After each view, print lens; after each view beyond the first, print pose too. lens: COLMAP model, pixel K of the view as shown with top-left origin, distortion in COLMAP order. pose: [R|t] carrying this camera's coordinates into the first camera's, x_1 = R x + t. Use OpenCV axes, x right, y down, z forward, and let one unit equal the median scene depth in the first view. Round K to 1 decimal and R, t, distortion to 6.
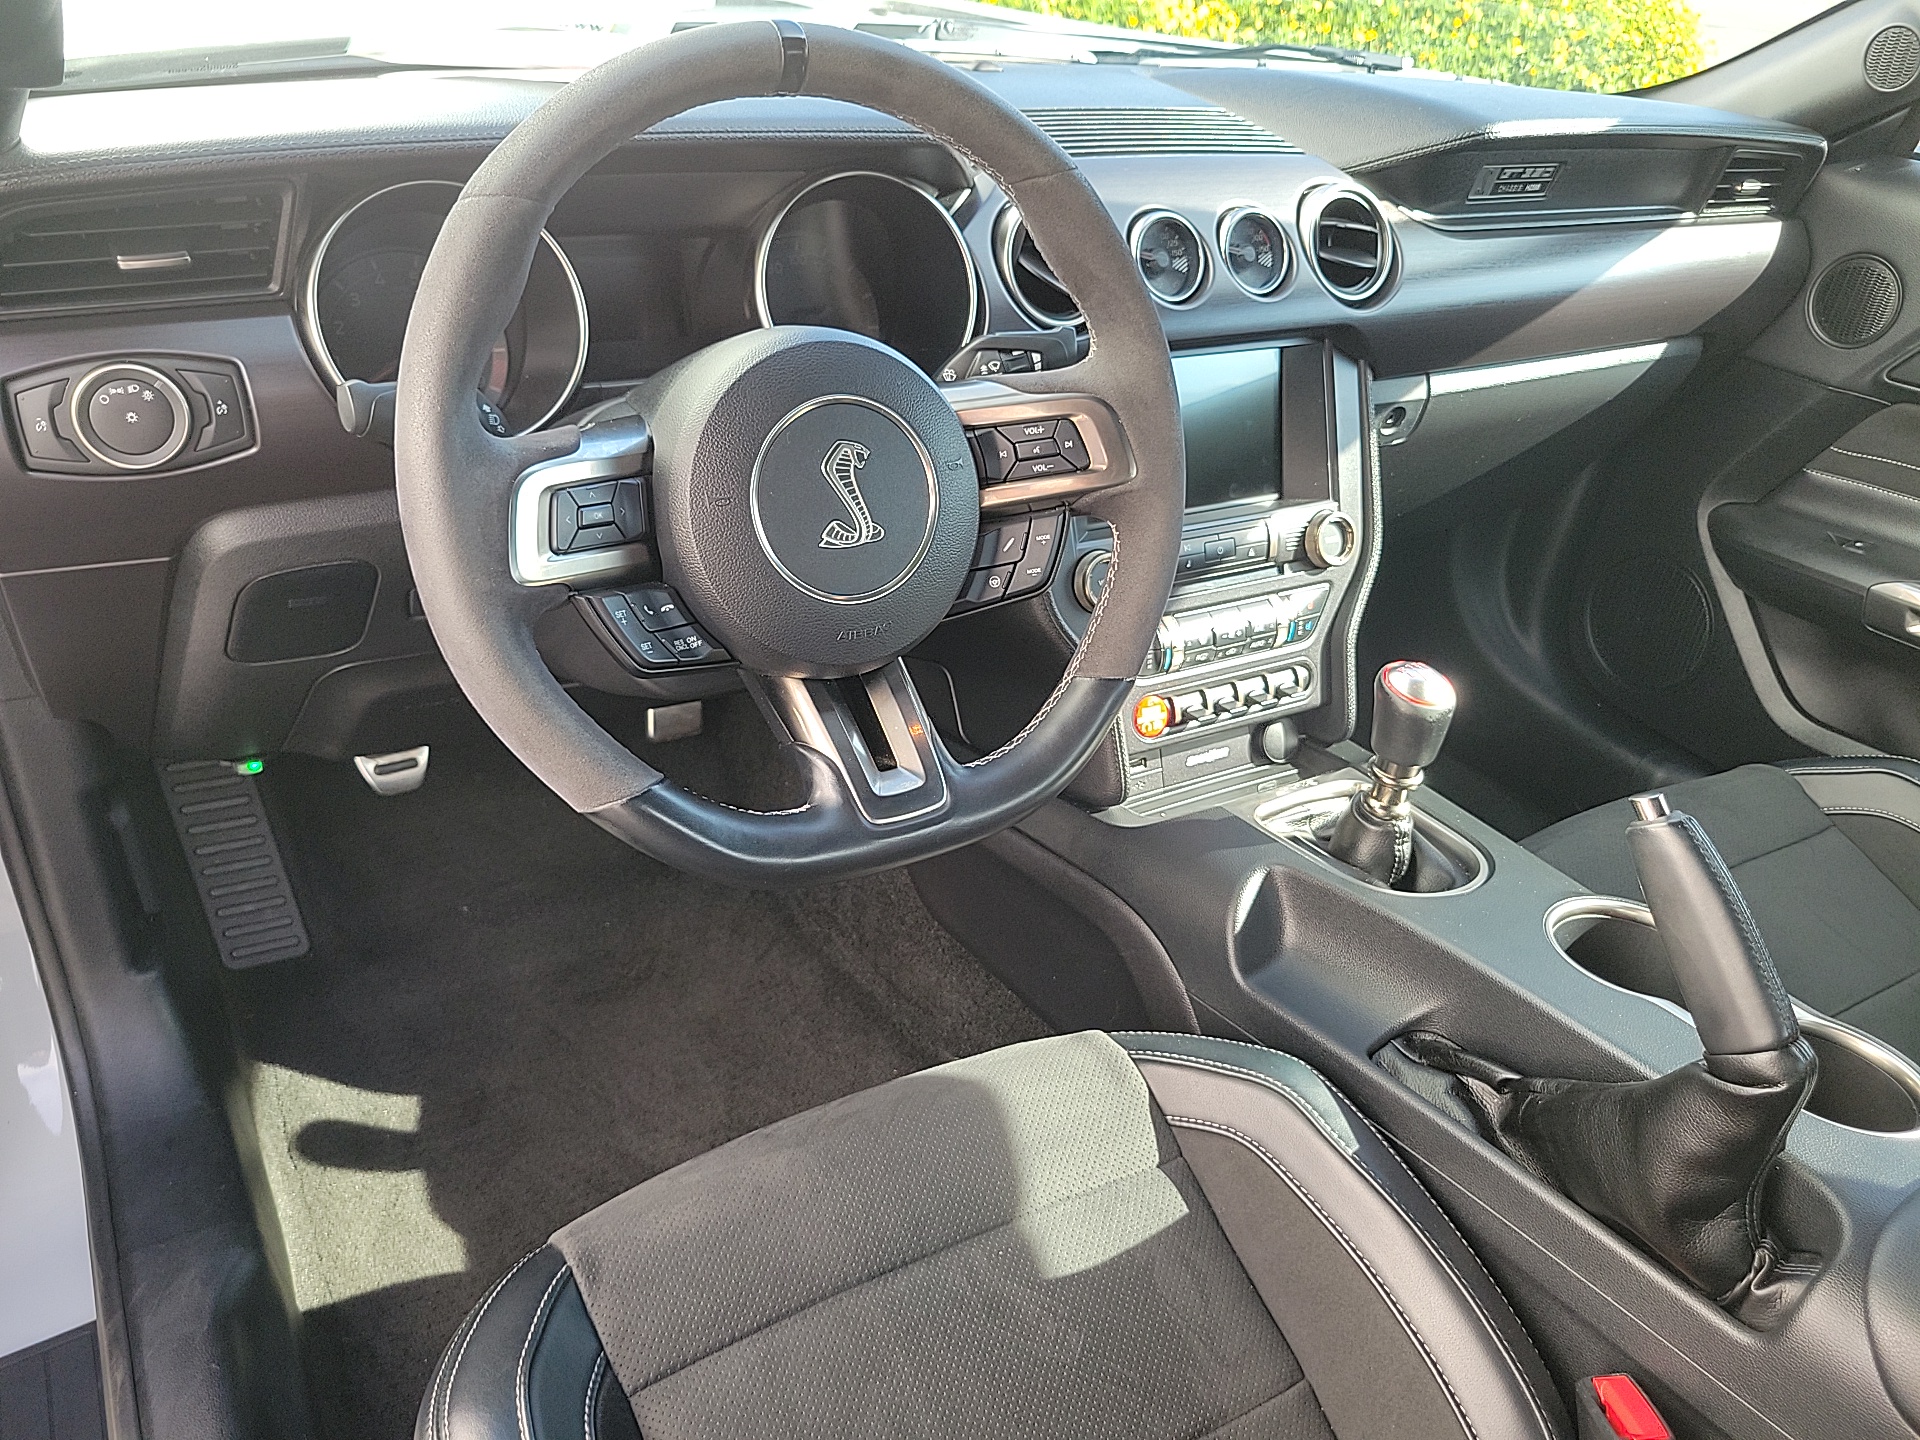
lens RADIAL K [[1488.0, 0, 960.3], [0, 1488.0, 728.0], [0, 0, 1]] dist [0.026671, -0.016193]
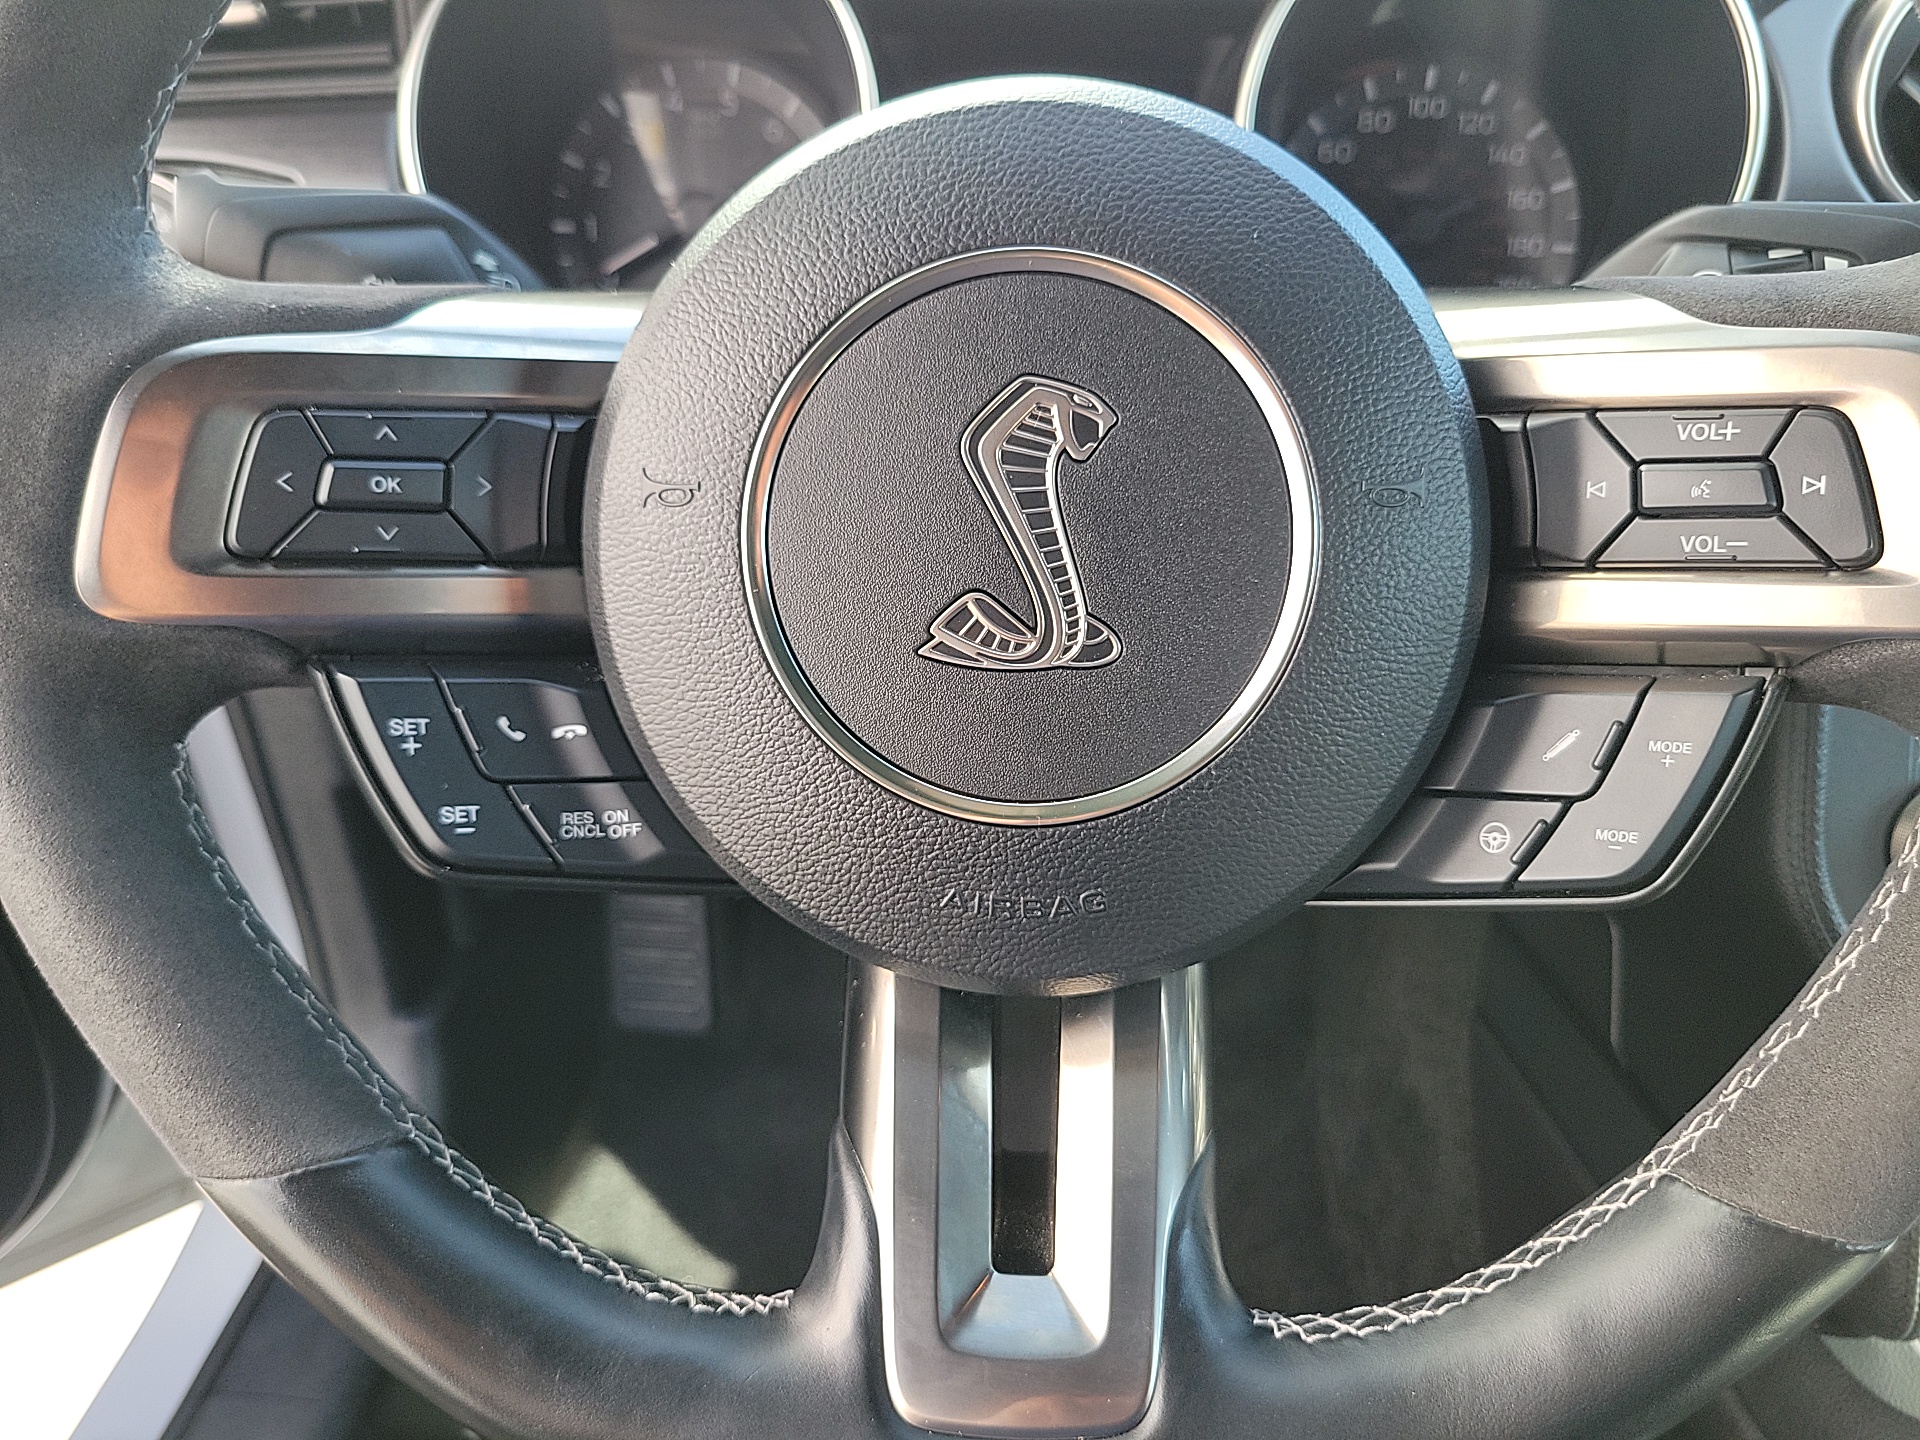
lens RADIAL K [[1488.0, 0, 968.3], [0, 1488.0, 724.3], [0, 0, 1]] dist [0.026671, -0.016193]
pose [[0.825166, 0.208006, -0.525200, 0.087791], [-0.225351, 0.973765, 0.031601, -0.092944], [0.517994, 0.092278, 0.850392, 0.541270]]
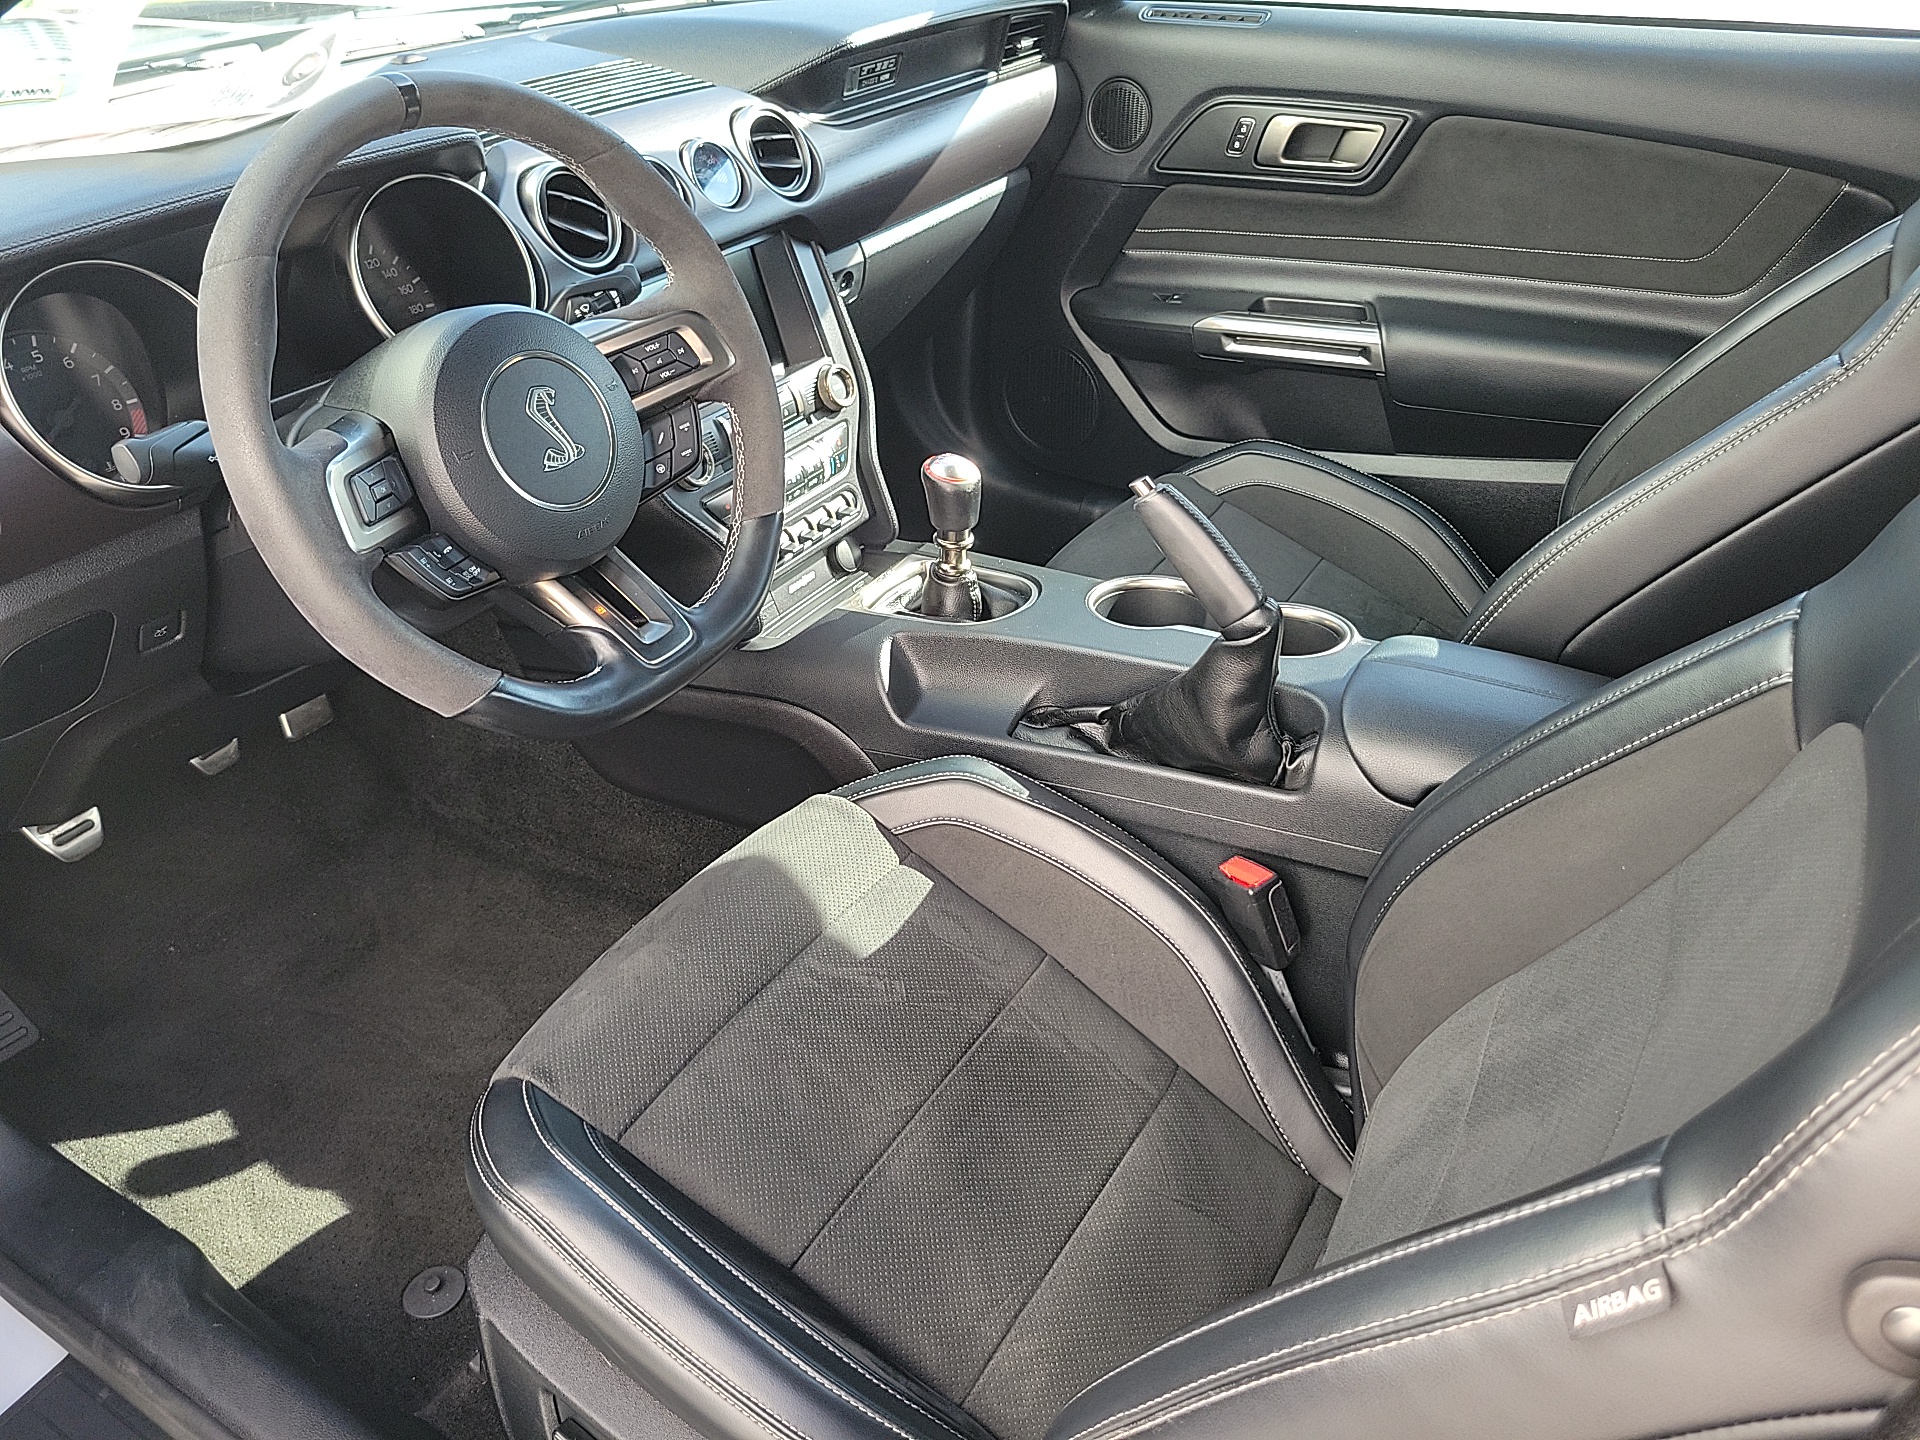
lens RADIAL K [[1488.0, 0, 957.2], [0, 1488.0, 723.9], [0, 0, 1]] dist [0.026671, -0.016193]
pose [[0.881509, -0.332078, 0.335657, -0.223171], [0.312339, 0.943237, 0.112910, 0.039331], [-0.354099, 0.005308, 0.935193, -0.261522]]
